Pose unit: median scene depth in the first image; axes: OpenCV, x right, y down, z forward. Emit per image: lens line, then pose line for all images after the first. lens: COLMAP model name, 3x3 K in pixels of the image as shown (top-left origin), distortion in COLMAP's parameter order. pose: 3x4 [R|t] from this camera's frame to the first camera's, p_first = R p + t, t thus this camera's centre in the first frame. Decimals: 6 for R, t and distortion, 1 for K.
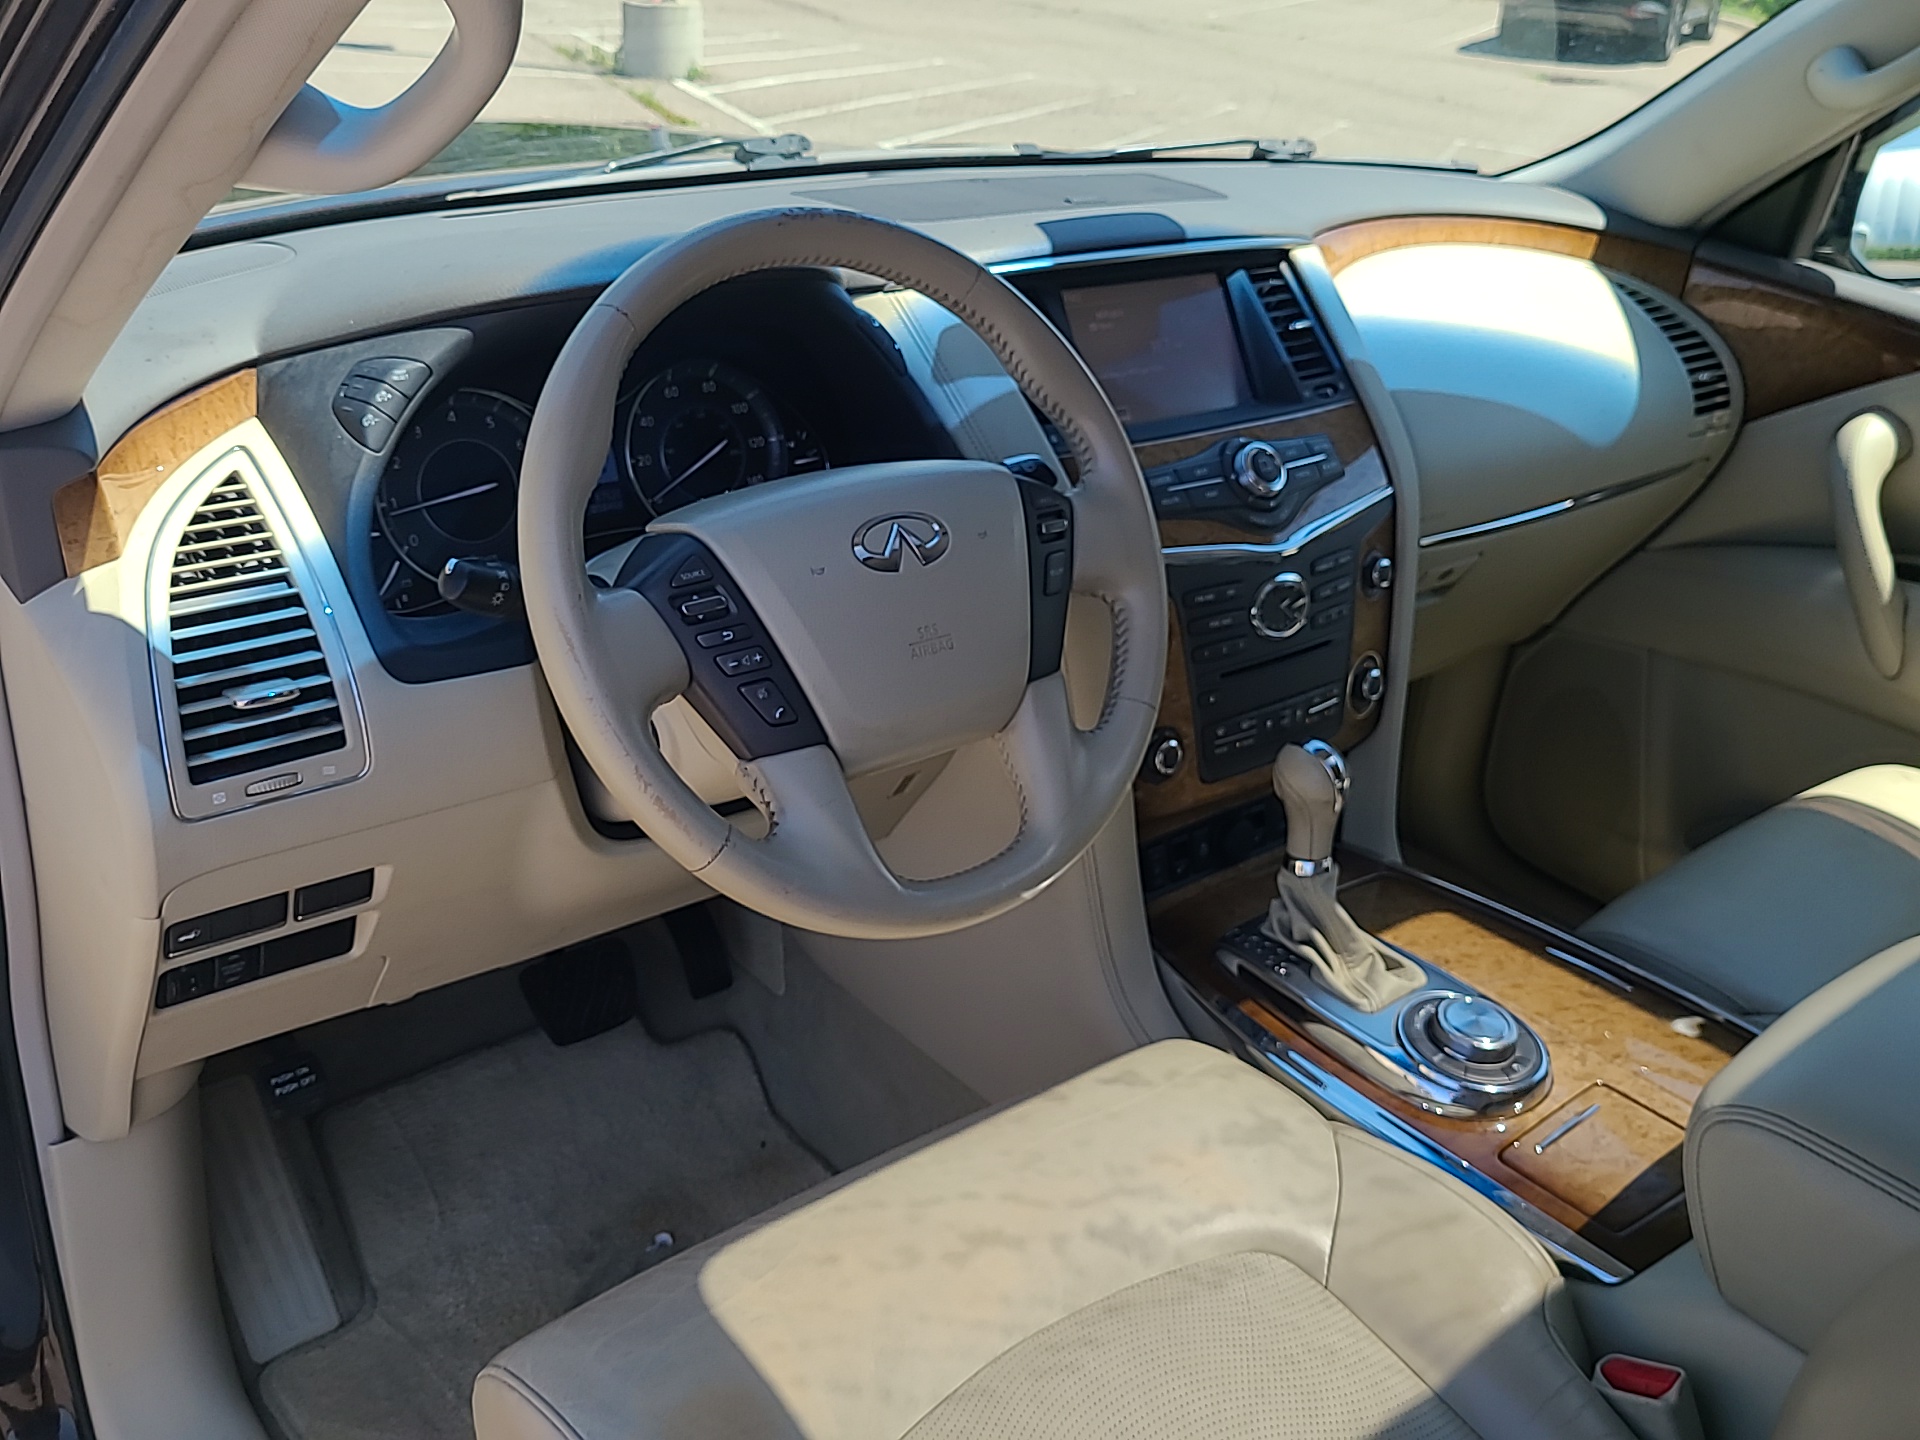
lens RADIAL K [[1799.9, 0, 969.4], [0, 1799.9, 708.2], [0, 0, 1]] dist [0.029012, 0.000000]
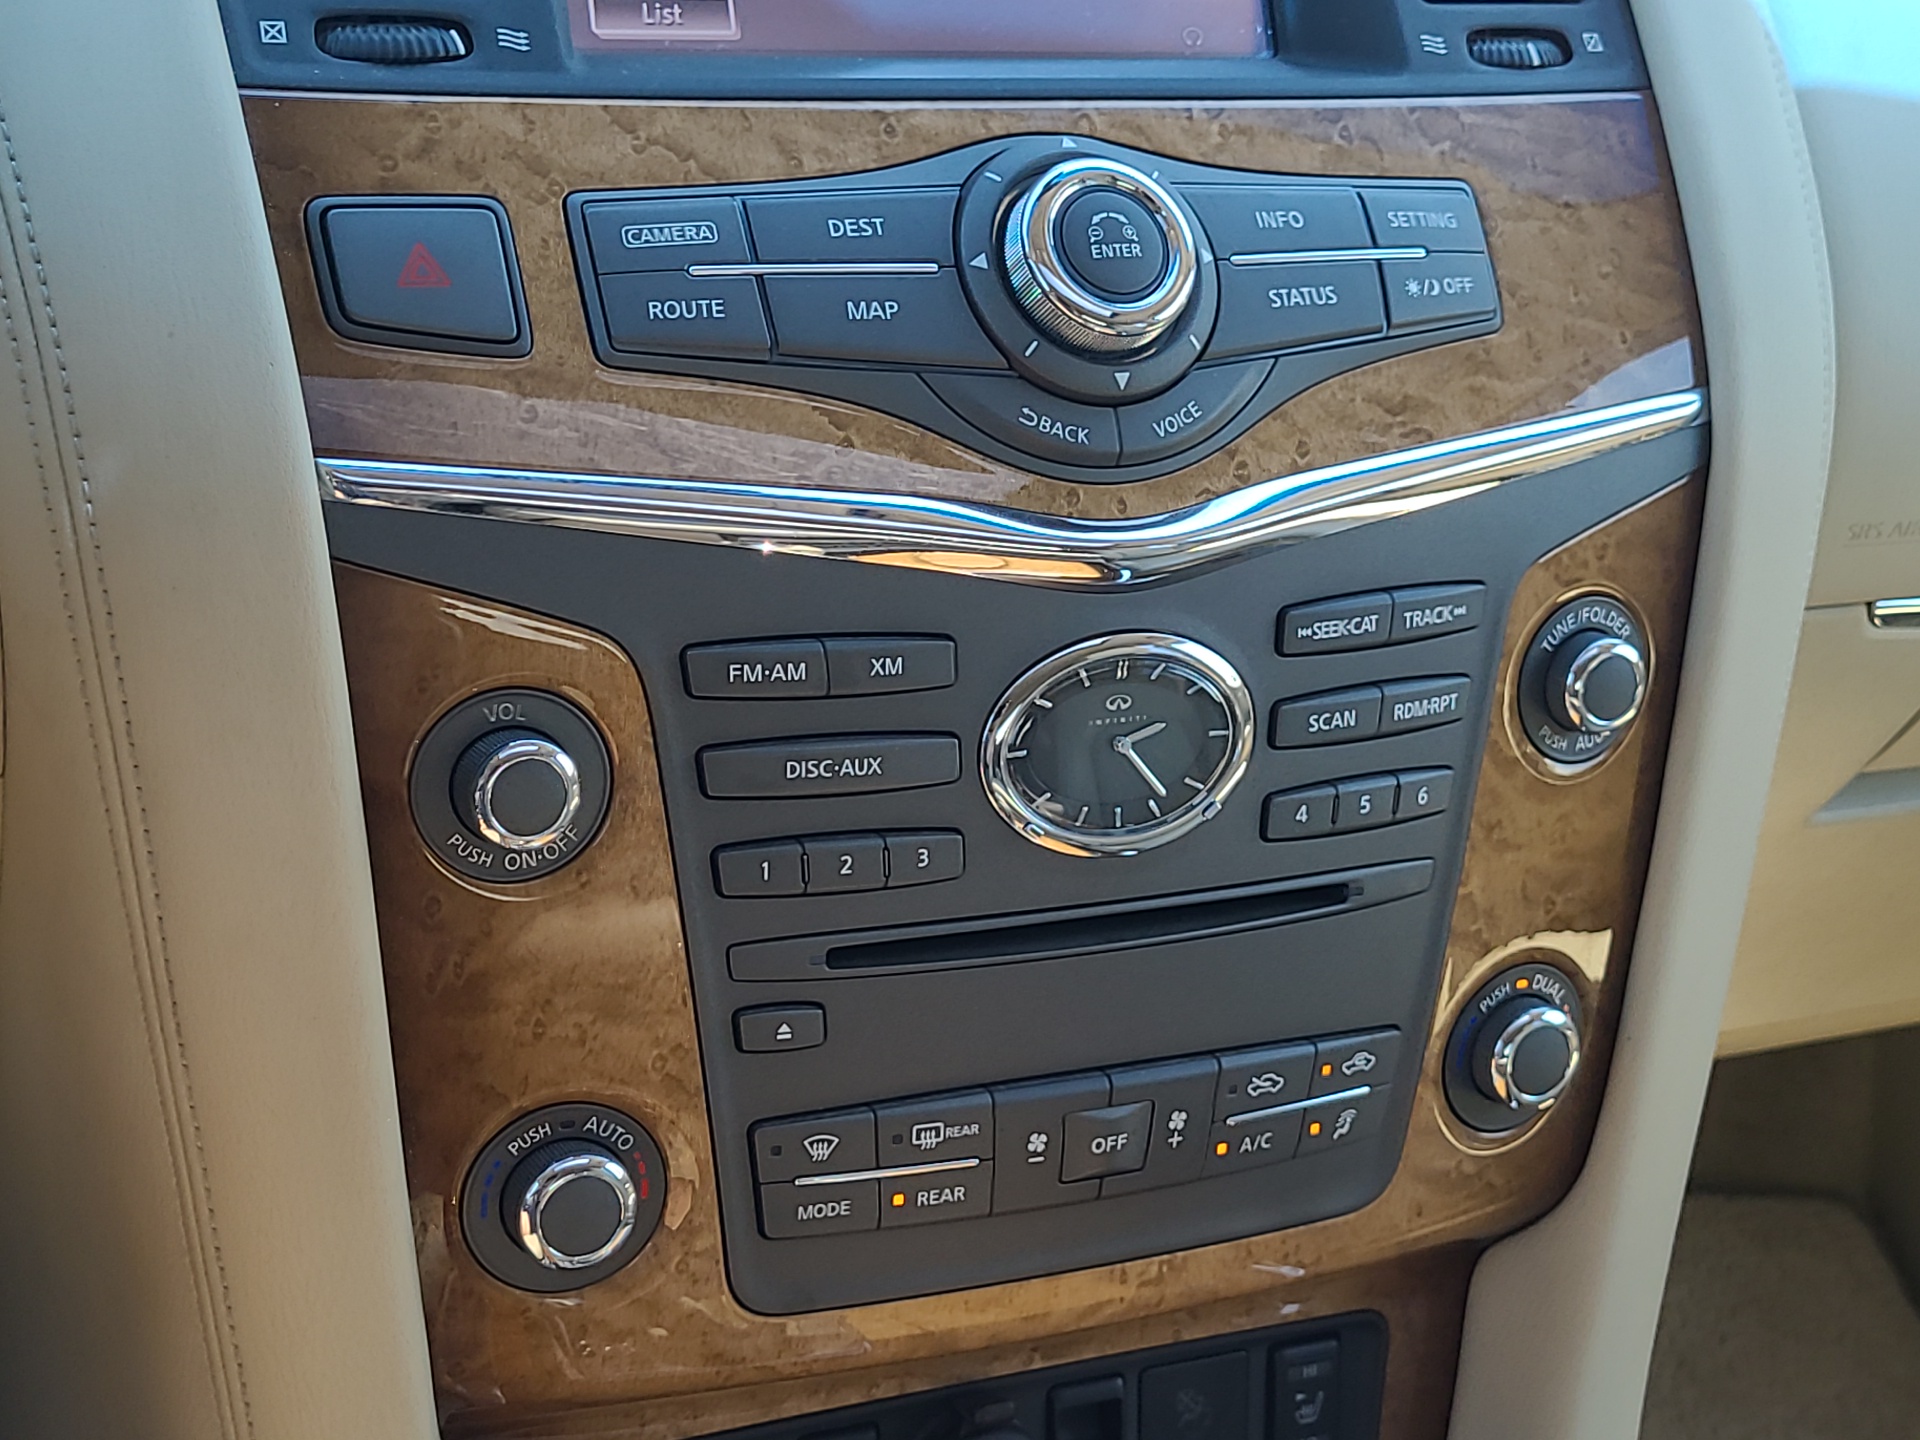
lens RADIAL K [[3272.1, 0, 965.8], [0, 3272.1, 730.9], [0, 0, 1]] dist [-0.088979, 0.000000]
pose [[0.963053, 0.155386, -0.219964, 0.258892], [-0.158451, 0.987360, 0.003751, -0.056084], [0.217766, 0.031242, 0.975501, 0.488720]]
